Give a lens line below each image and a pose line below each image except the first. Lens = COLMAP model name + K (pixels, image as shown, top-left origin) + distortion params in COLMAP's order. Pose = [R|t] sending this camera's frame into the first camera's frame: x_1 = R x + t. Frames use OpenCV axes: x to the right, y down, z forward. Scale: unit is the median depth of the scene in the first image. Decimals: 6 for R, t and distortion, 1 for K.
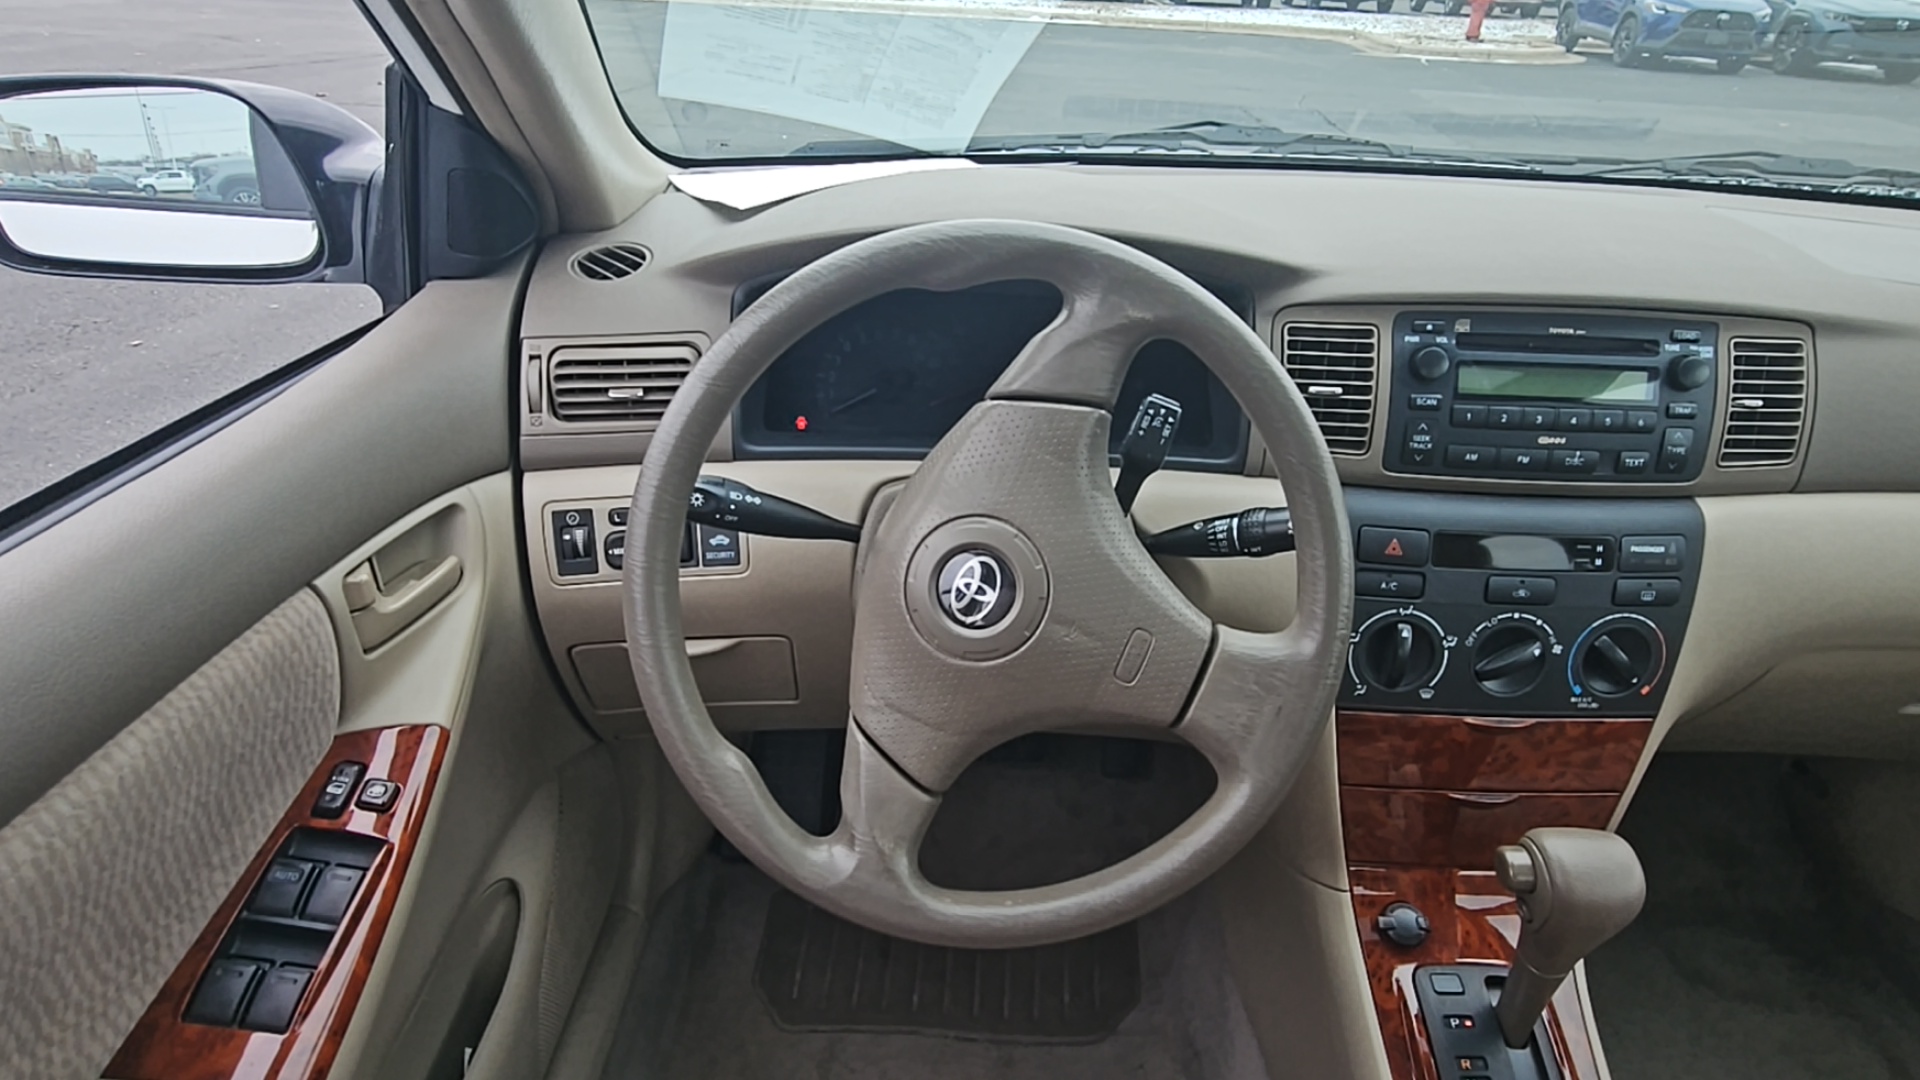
lens RADIAL K [[1084.6, 0, 967.8], [0, 1084.6, 541.7], [0, 0, 1]] dist [0.004976, 0.000024]
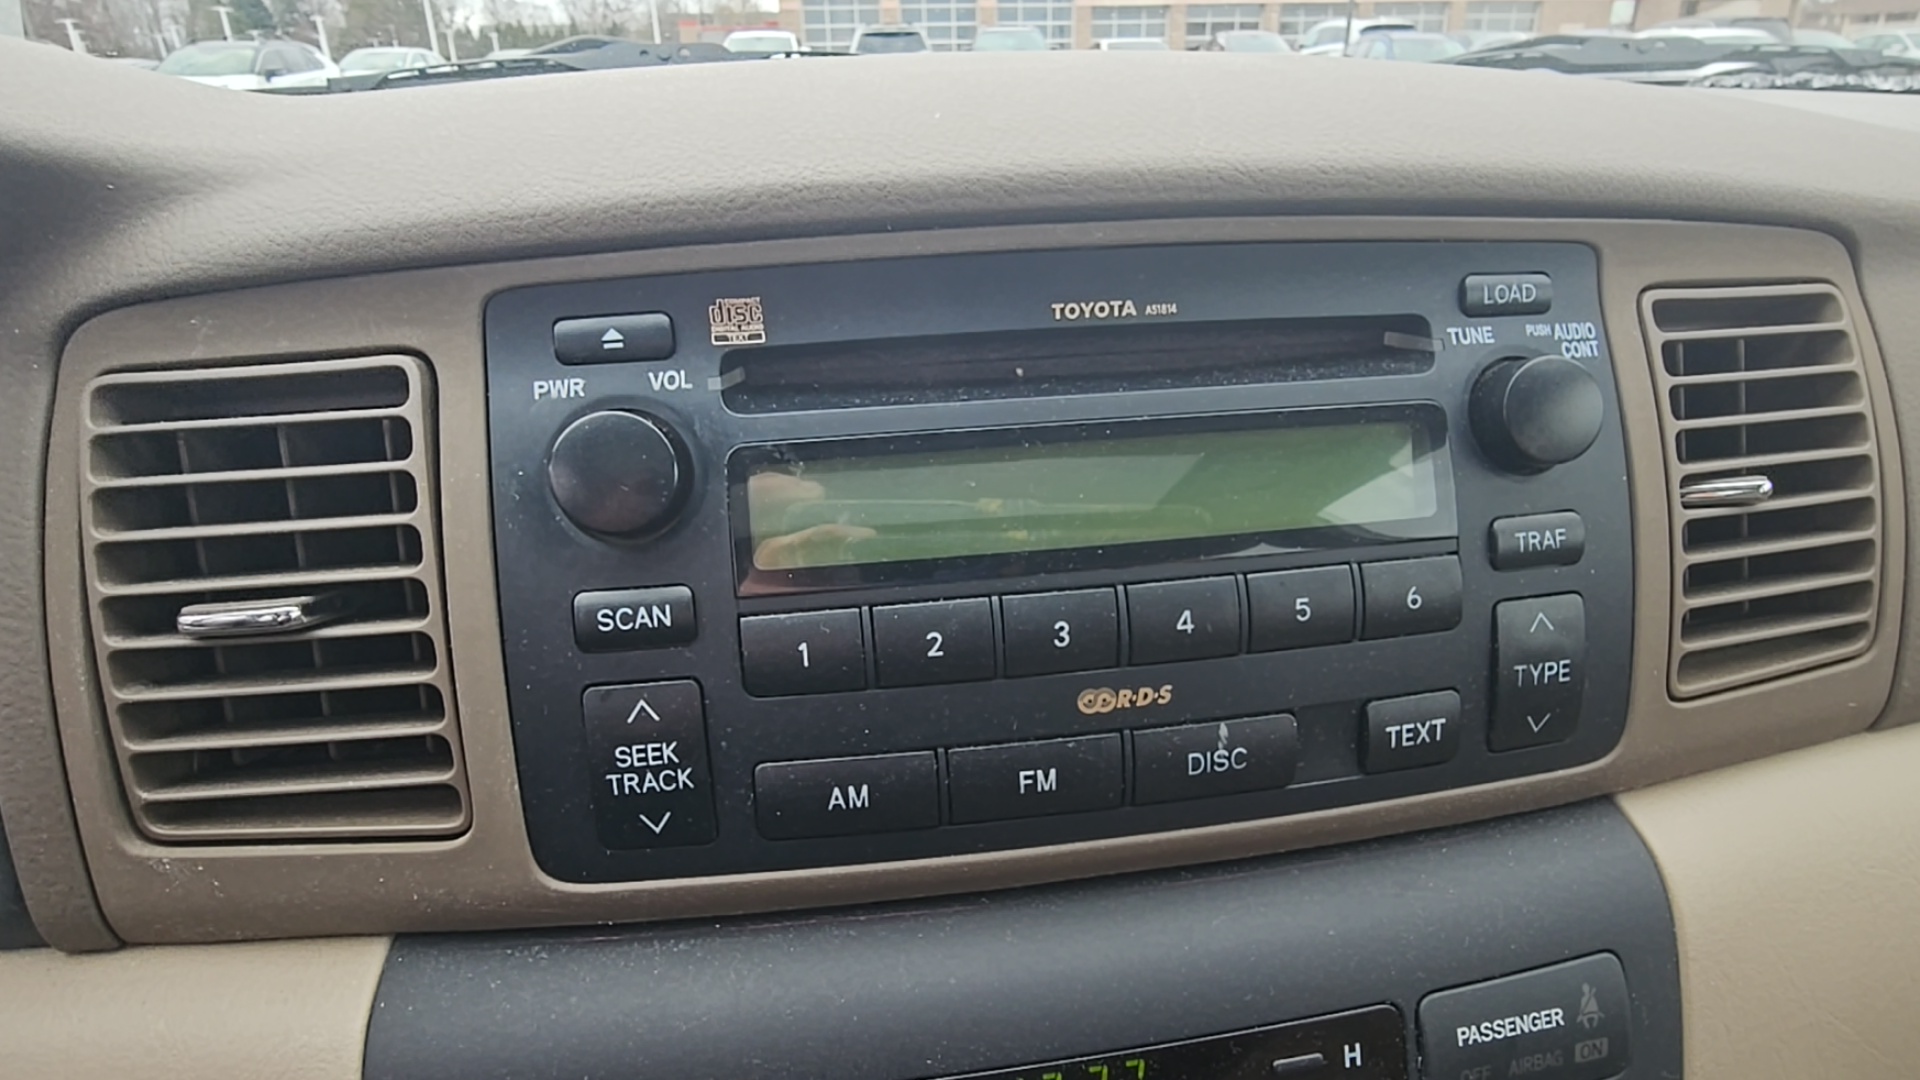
lens RADIAL K [[1084.6, 0, 969.5], [0, 1084.6, 538.4], [0, 0, 1]] dist [0.004976, 0.000024]
pose [[0.985977, -0.112760, 0.123022, 0.460467], [0.124504, 0.987912, -0.092350, -0.110816], [-0.111121, 0.106372, 0.988098, 0.713155]]
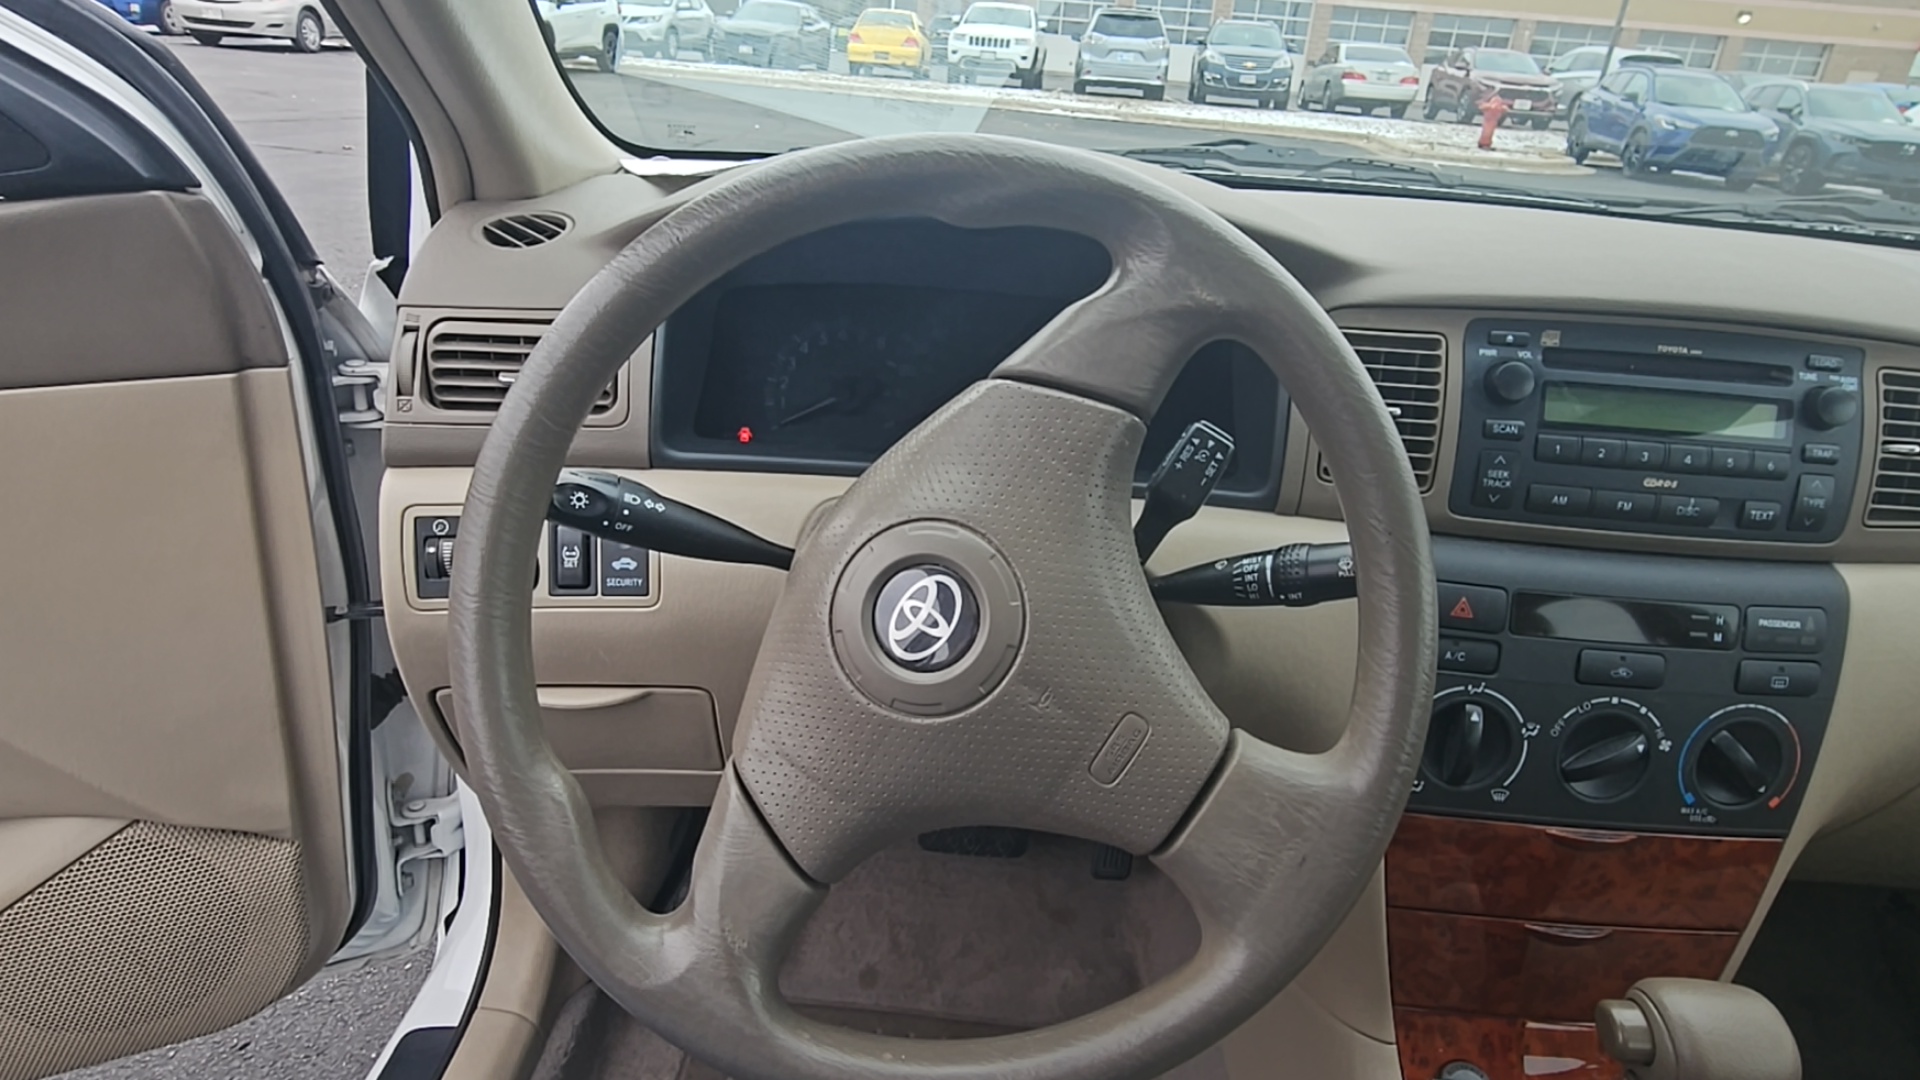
lens RADIAL K [[1084.6, 0, 968.3], [0, 1084.6, 539.2], [0, 0, 1]] dist [0.004976, 0.000024]
pose [[0.999100, 0.042066, -0.005470, 0.029576], [-0.042359, 0.996237, -0.075610, 0.030312], [0.002269, 0.075774, 0.997122, 0.192995]]
